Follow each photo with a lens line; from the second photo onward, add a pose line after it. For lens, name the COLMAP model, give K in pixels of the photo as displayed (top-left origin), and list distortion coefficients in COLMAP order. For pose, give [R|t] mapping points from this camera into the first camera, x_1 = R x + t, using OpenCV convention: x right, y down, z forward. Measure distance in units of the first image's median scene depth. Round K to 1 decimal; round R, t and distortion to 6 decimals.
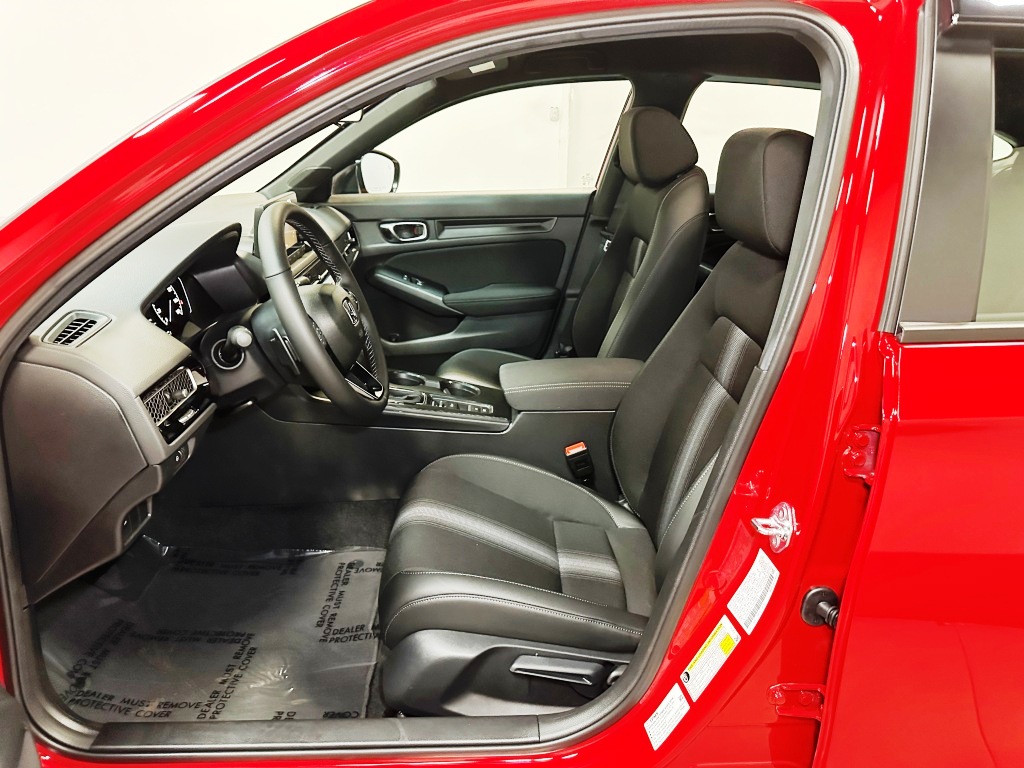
lens RADIAL K [[726.3, 0, 512.0], [0, 726.3, 384.0], [0, 0, 1]] dist [0.030171, -0.049693]
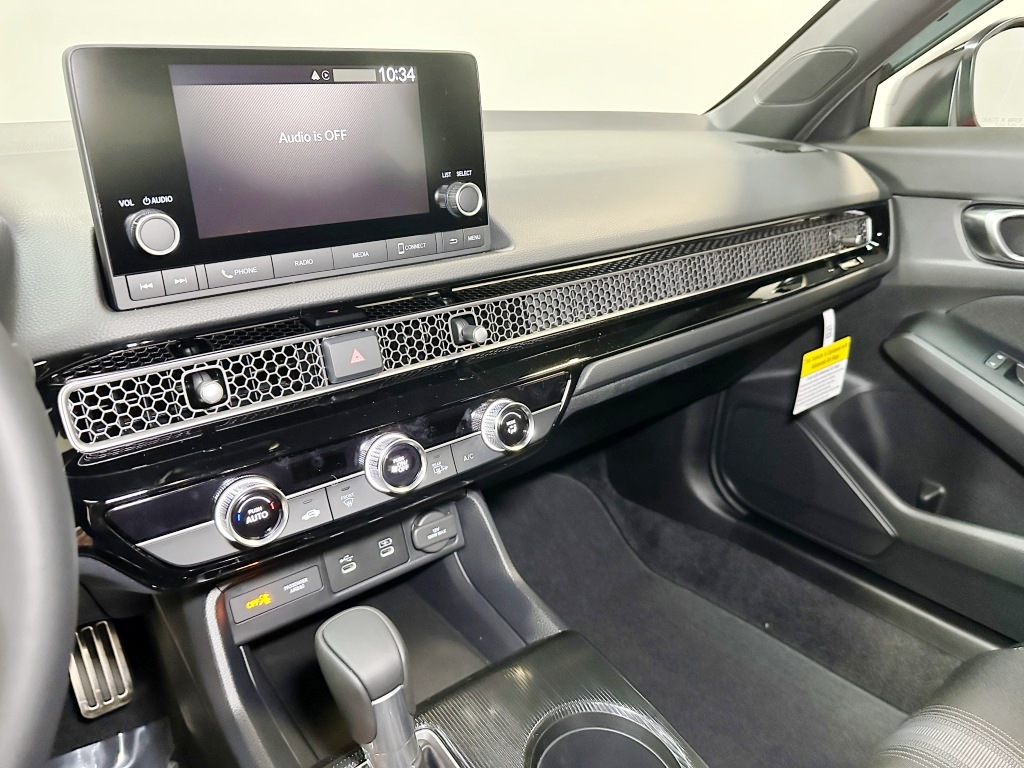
lens RADIAL K [[732.6, 0, 526.8], [0, 732.6, 383.5], [0, 0, 1]] dist [0.058157, -0.100186]
pose [[0.593327, 0.284772, -0.752906, -0.005161], [-0.265970, 0.952155, 0.150536, -0.131100], [0.759752, 0.110933, 0.640680, 0.596924]]
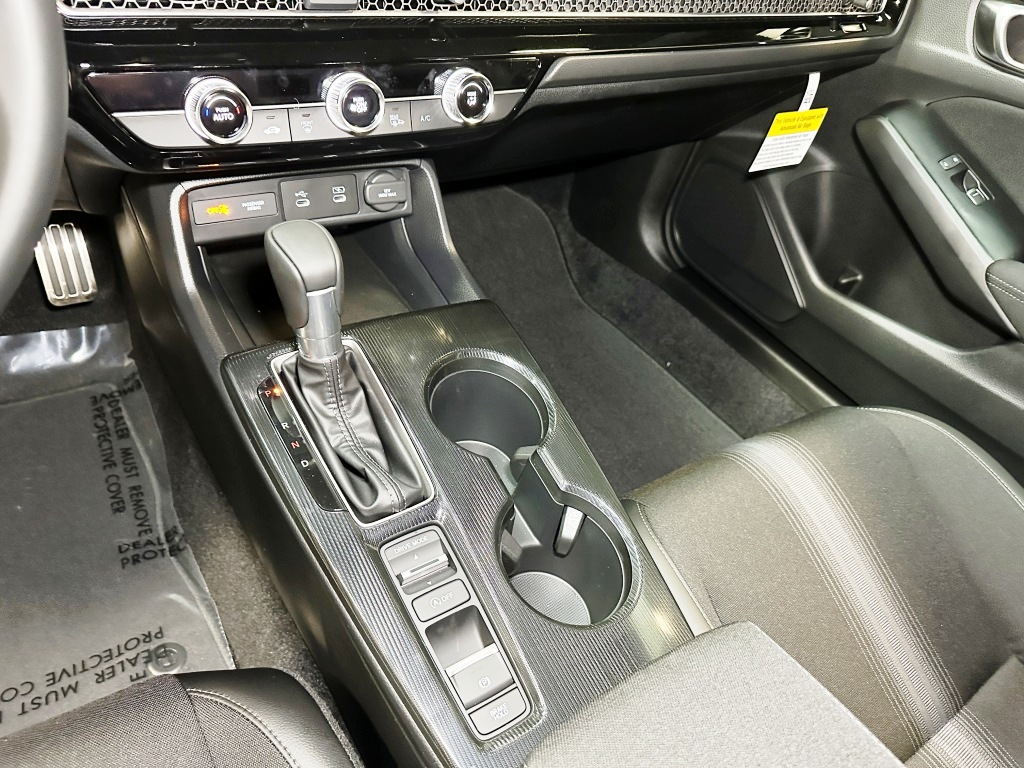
lens RADIAL K [[726.3, 0, 512.0], [0, 726.3, 384.0], [0, 0, 1]] dist [0.030171, -0.049693]
pose [[0.510687, 0.644283, -0.569296, 0.026505], [-0.465043, 0.763926, 0.447383, -0.124299], [0.723141, 0.036274, 0.689747, 0.589539]]
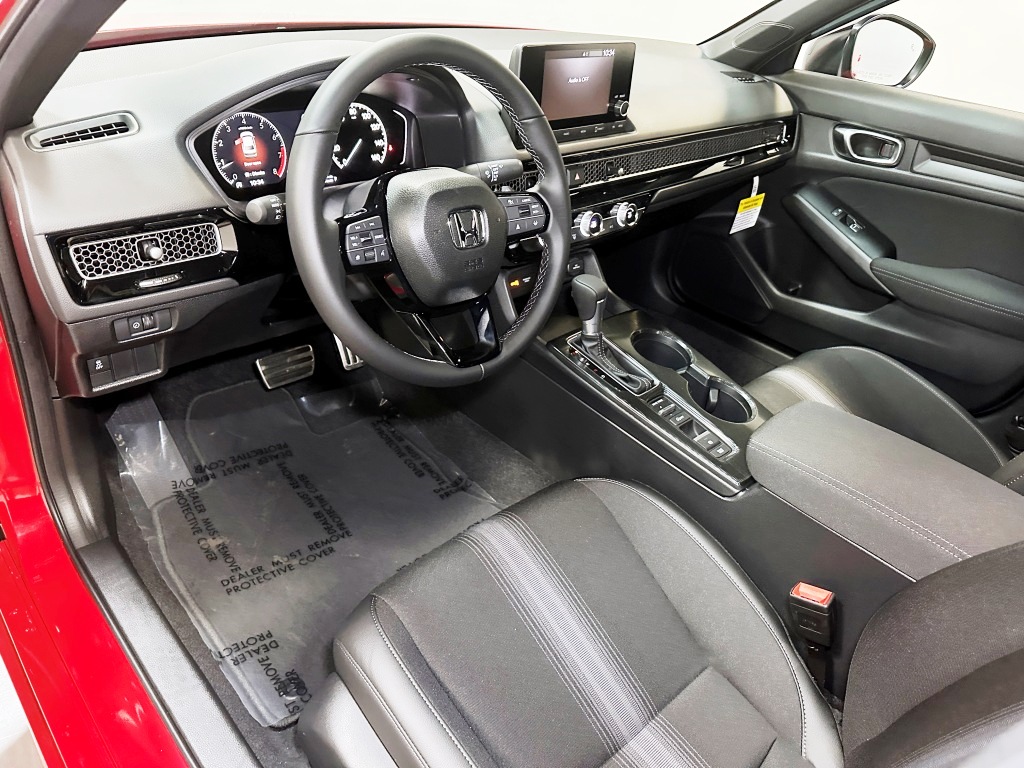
lens RADIAL K [[726.3, 0, 512.0], [0, 726.3, 384.0], [0, 0, 1]] dist [0.030171, -0.049693]
pose [[0.653841, 0.464625, -0.597172, 0.140204], [-0.358621, 0.885269, 0.296124, -0.098645], [0.666245, 0.020540, 0.745450, 0.292459]]
